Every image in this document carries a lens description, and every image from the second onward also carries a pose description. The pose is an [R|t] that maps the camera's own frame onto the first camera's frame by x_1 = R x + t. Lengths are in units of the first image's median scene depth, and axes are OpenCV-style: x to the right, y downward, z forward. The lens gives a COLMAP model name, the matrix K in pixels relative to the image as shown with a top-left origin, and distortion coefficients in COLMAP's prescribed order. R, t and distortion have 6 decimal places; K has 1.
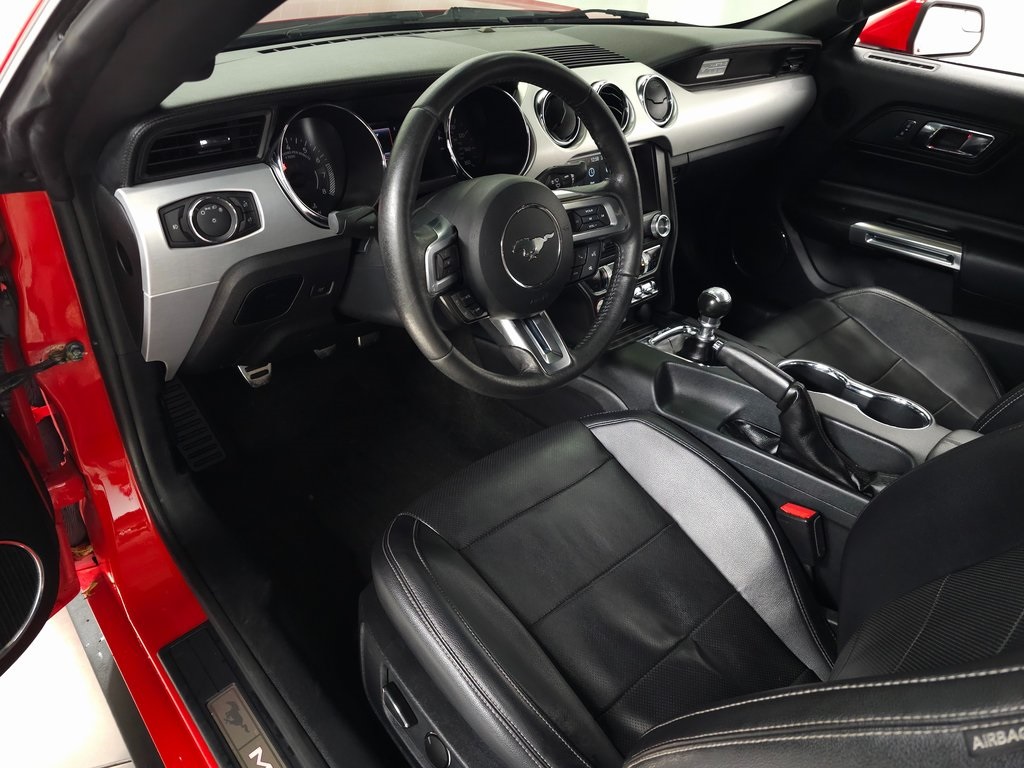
lens RADIAL K [[677.5, 0, 510.3], [0, 677.5, 382.0], [0, 0, 1]] dist [0.001356, -0.003440]
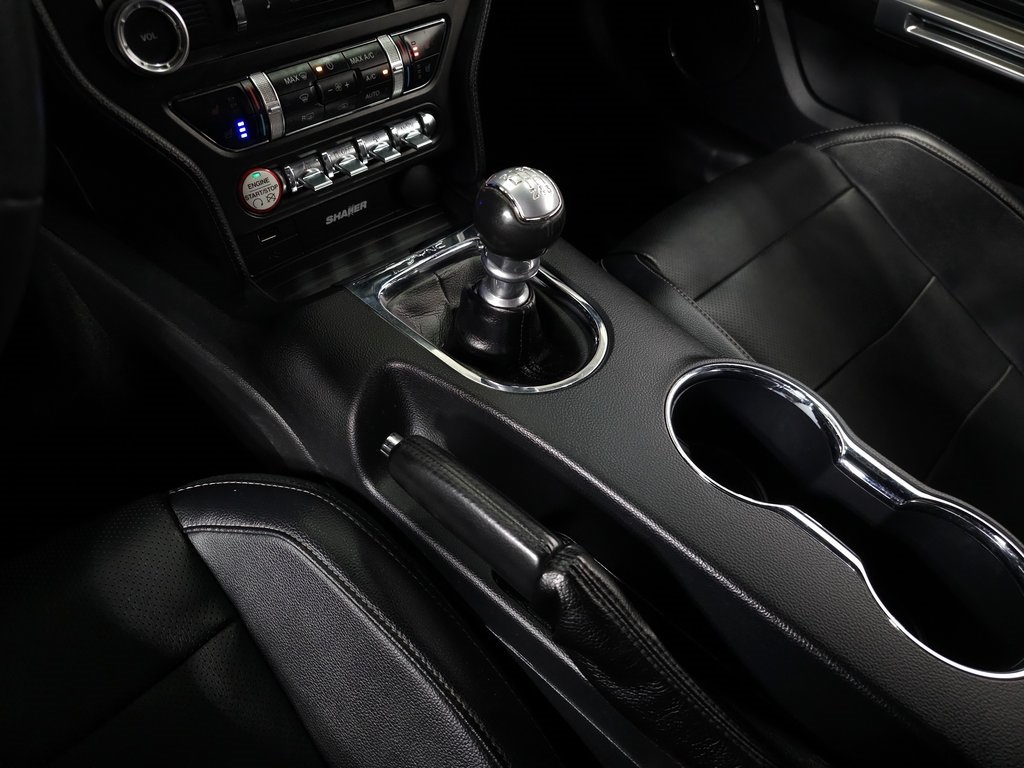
lens RADIAL K [[703.6, 0, 514.4], [0, 703.6, 377.4], [0, 0, 1]] dist [0.027501, -0.037729]
pose [[0.996537, 0.013530, 0.082039, 0.231764], [-0.036452, 0.957888, 0.284820, -0.119833], [-0.074730, -0.286825, 0.955064, 0.535139]]
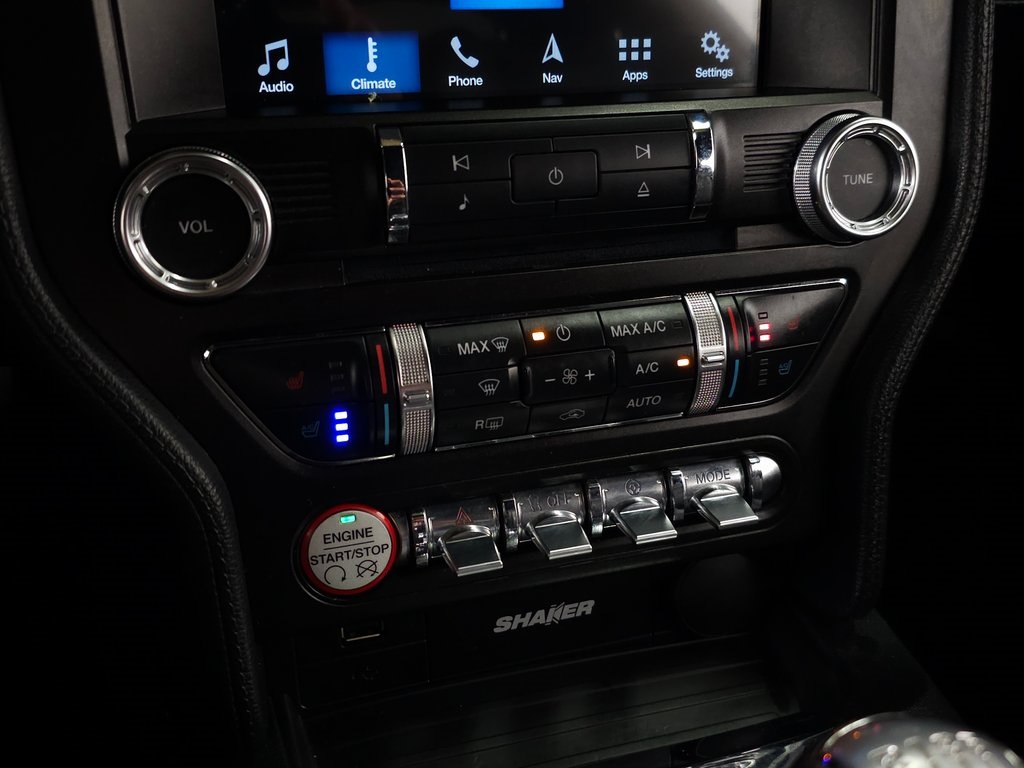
lens RADIAL K [[1029.4, 0, 516.5], [0, 1029.4, 375.1], [0, 0, 1]] dist [0.032303, 0.000000]
pose [[0.914969, 0.215075, -0.341431, 0.241985], [-0.234602, 0.971953, -0.016431, -0.150742], [0.328321, 0.095134, 0.939763, 0.704050]]
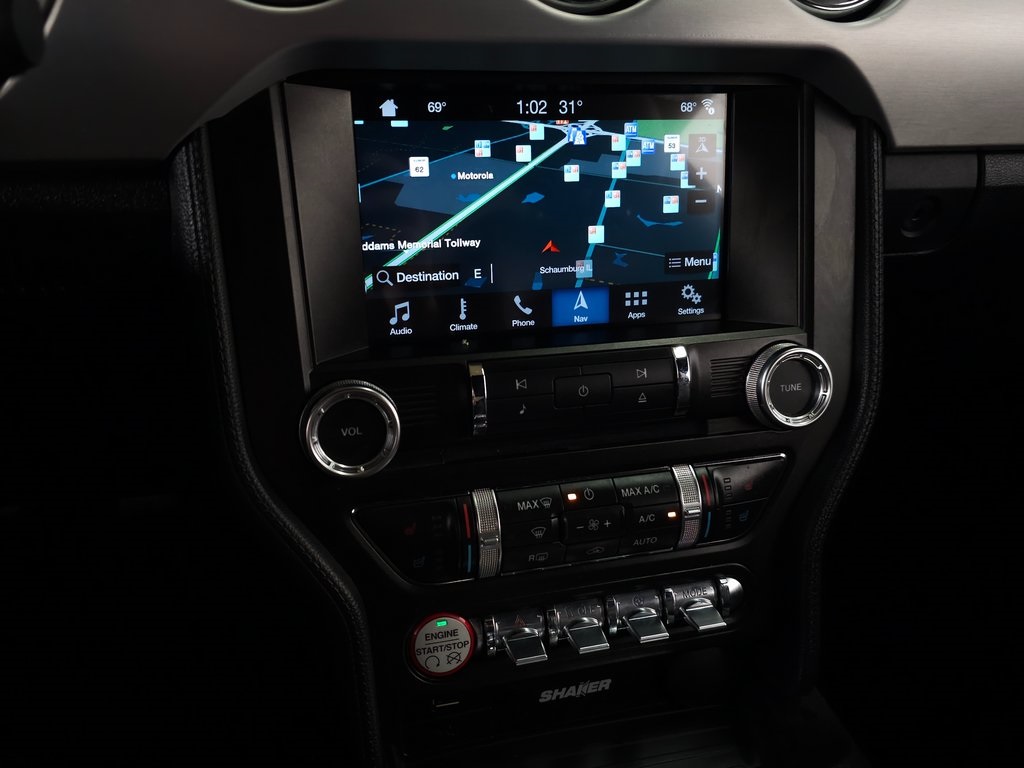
lens RADIAL K [[838.4, 0, 511.3], [0, 838.4, 367.9], [0, 0, 1]] dist [0.074653, -0.083100]
pose [[0.898623, 0.183045, -0.398713, 0.251924], [-0.243556, 0.964039, -0.106347, -0.173153], [0.364908, 0.192675, 0.910889, 0.646547]]
